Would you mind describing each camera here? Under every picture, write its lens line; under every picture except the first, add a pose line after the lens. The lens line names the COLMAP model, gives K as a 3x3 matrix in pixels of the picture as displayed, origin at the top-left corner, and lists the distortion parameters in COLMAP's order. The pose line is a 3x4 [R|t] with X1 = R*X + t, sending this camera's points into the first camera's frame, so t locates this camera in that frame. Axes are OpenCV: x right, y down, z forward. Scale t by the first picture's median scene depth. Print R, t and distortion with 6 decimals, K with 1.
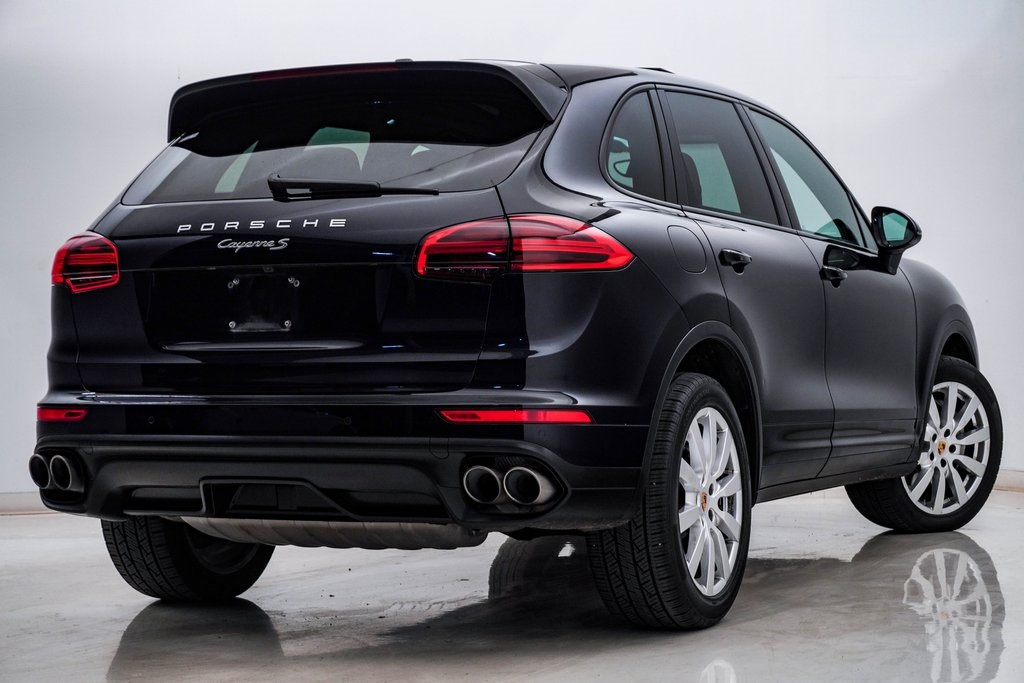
lens RADIAL K [[2056.2, 0, 511.6], [0, 2056.2, 333.8], [0, 0, 1]] dist [0.303341, 0.000000]
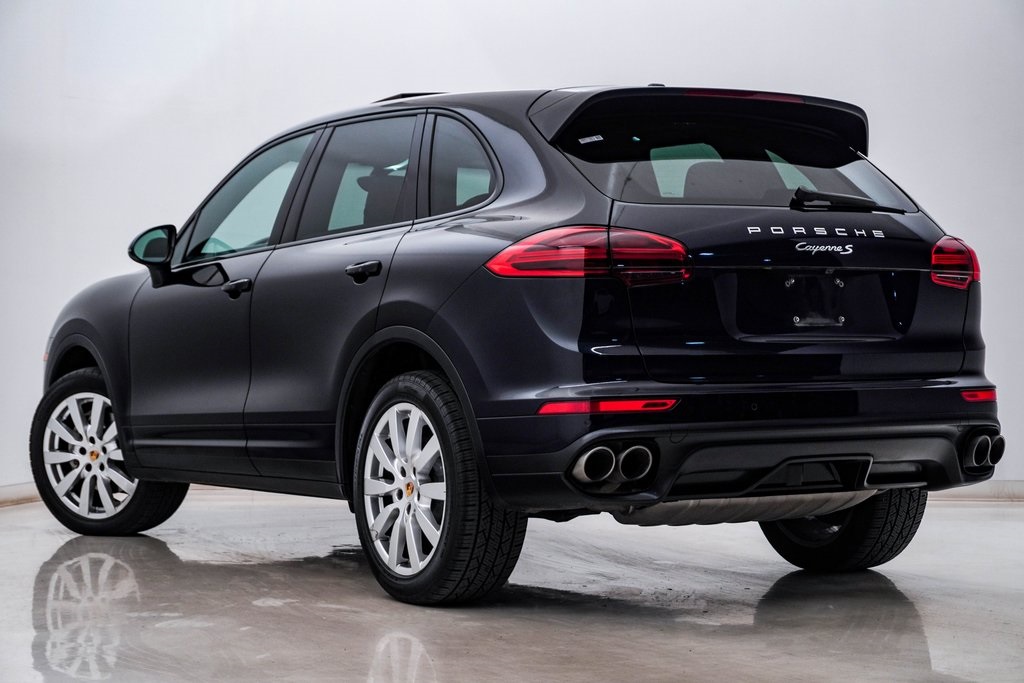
lens RADIAL K [[2056.2, 0, 511.2], [0, 2056.2, 337.3], [0, 0, 1]] dist [0.303341, 0.000000]
pose [[0.515662, 0.009122, 0.856744, -1.169516], [0.002066, 0.999927, -0.011889, 0.018209], [-0.856790, 0.007901, 0.515605, 0.557381]]
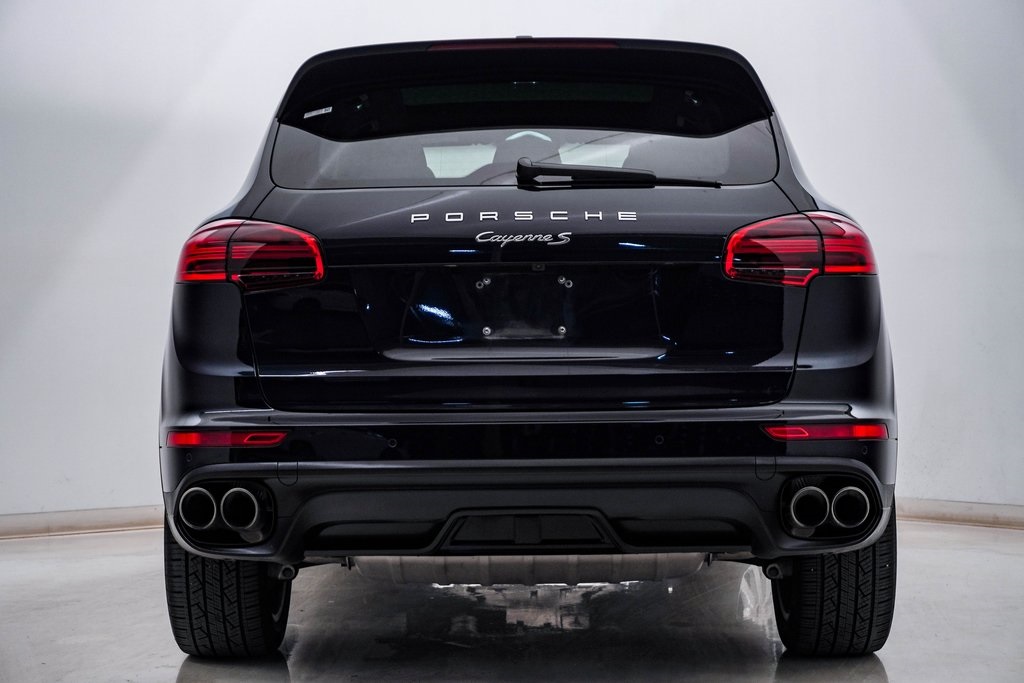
lens RADIAL K [[2056.2, 0, 504.7], [0, 2056.2, 350.0], [0, 0, 1]] dist [0.303341, 0.000000]
pose [[0.908401, 0.002393, 0.418094, -0.488073], [-0.001299, 0.999995, -0.002900, 0.006143], [-0.418098, 0.002092, 0.908399, 0.215753]]
